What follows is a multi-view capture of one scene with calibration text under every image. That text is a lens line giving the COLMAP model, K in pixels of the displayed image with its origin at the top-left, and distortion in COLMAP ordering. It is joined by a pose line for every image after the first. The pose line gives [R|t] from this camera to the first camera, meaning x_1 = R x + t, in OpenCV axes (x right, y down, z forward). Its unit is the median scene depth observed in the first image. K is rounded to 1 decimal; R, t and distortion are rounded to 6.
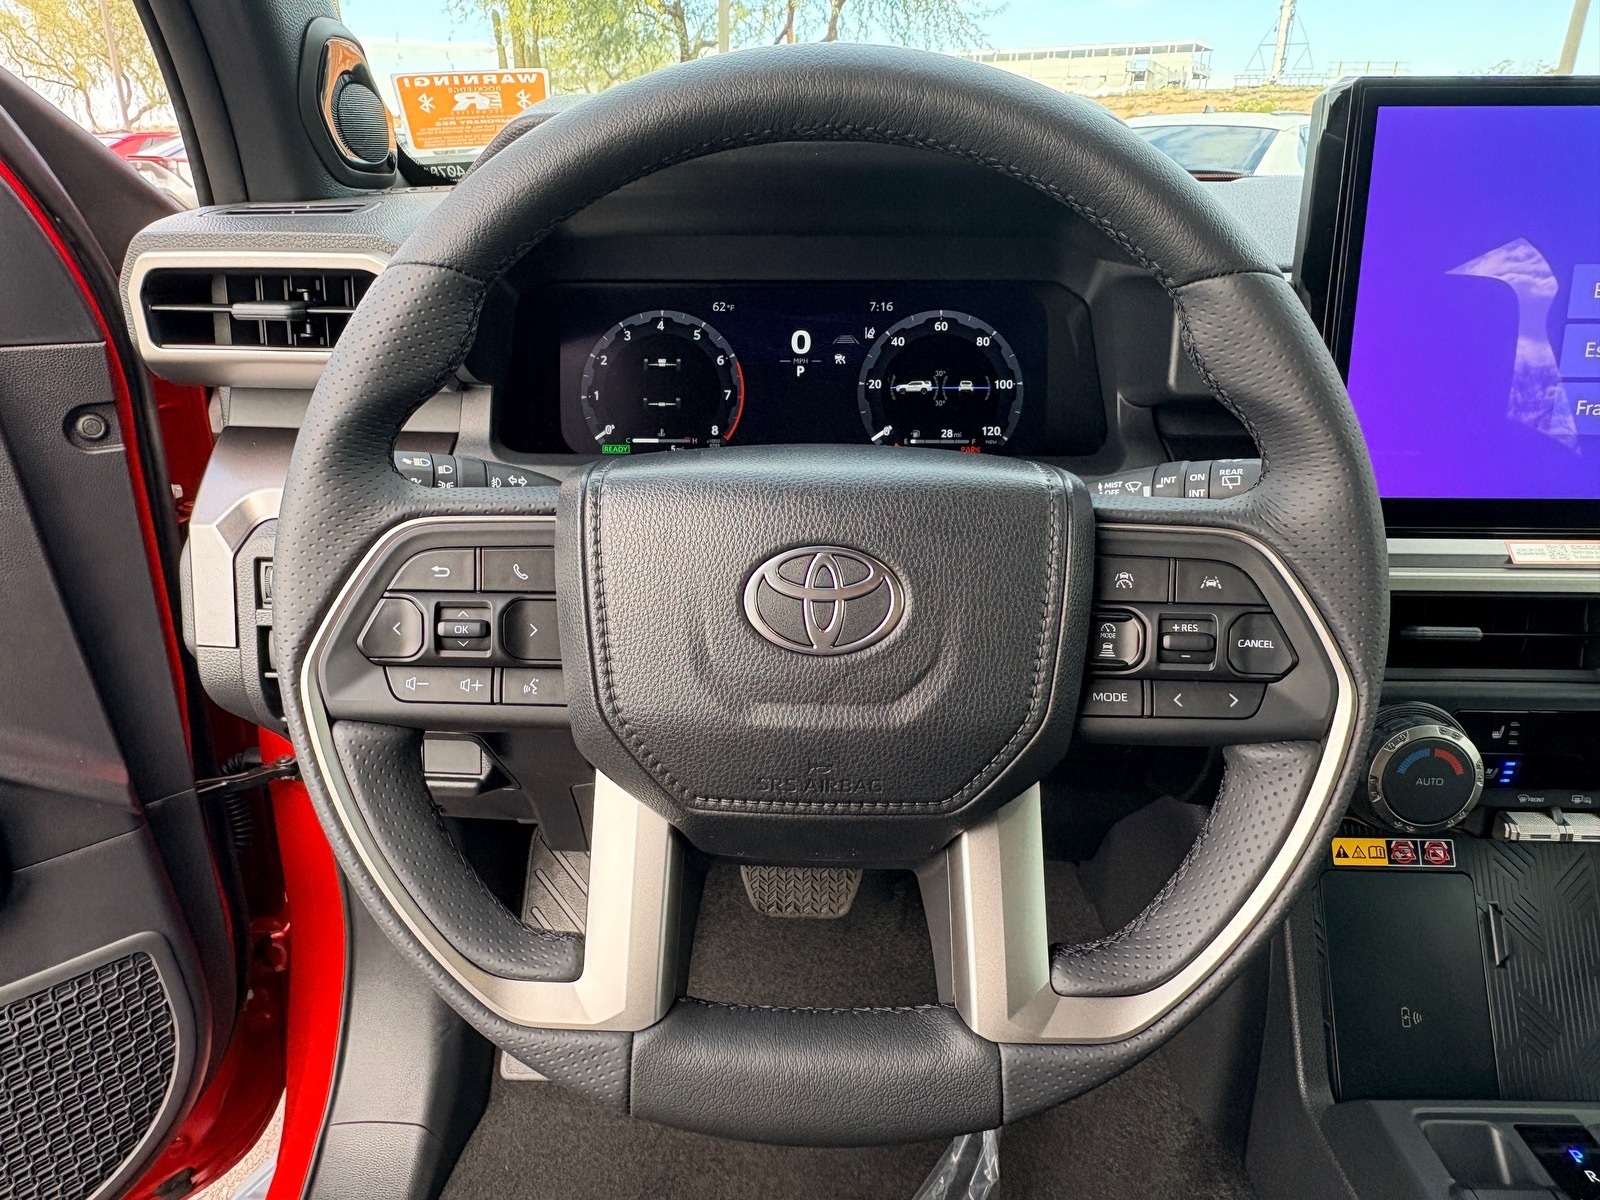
lens RADIAL K [[1083.0, 0, 764.2], [0, 1083.0, 600.8], [0, 0, 1]] dist [0.005476, 0.003426]
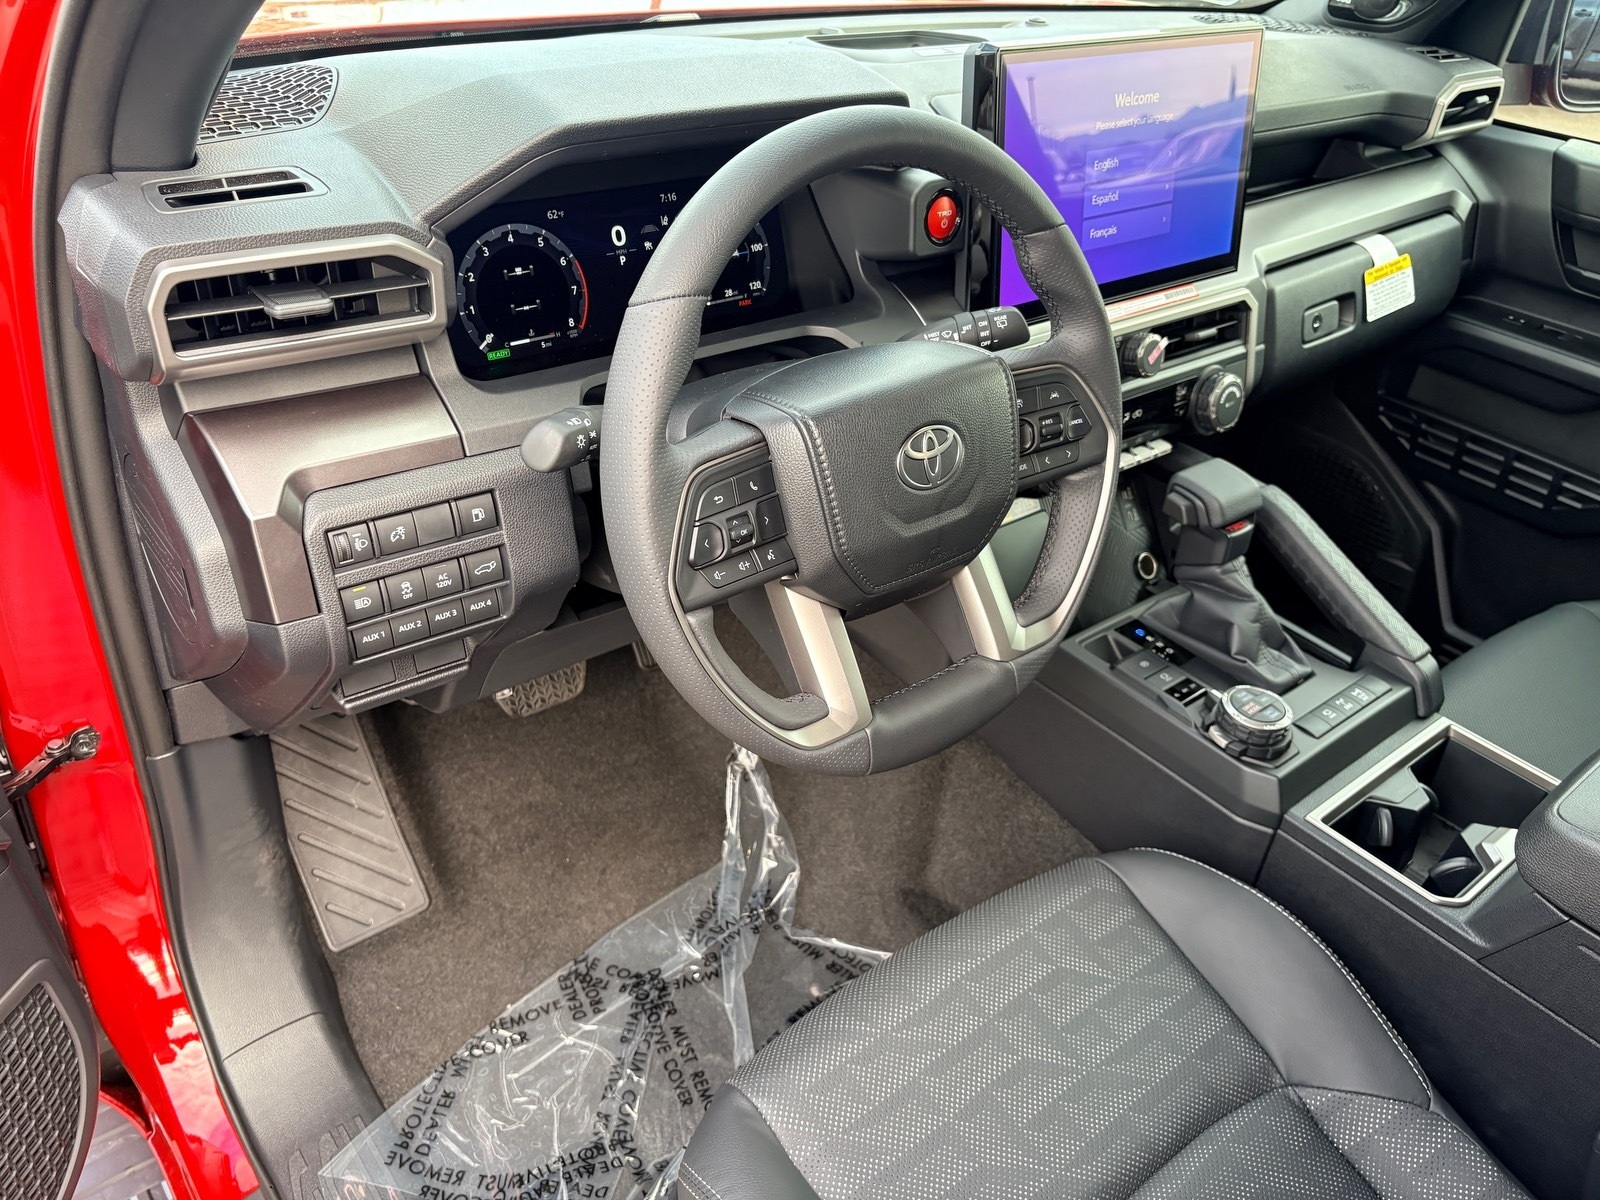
lens RADIAL K [[1240.3, 0, 795.5], [0, 1240.3, 606.3], [0, 0, 1]] dist [0.033213, -0.002787]
pose [[0.758640, -0.314952, 0.570325, -0.887528], [0.173535, 0.941449, 0.289065, -0.260207], [-0.627974, -0.120325, 0.768876, -0.292763]]
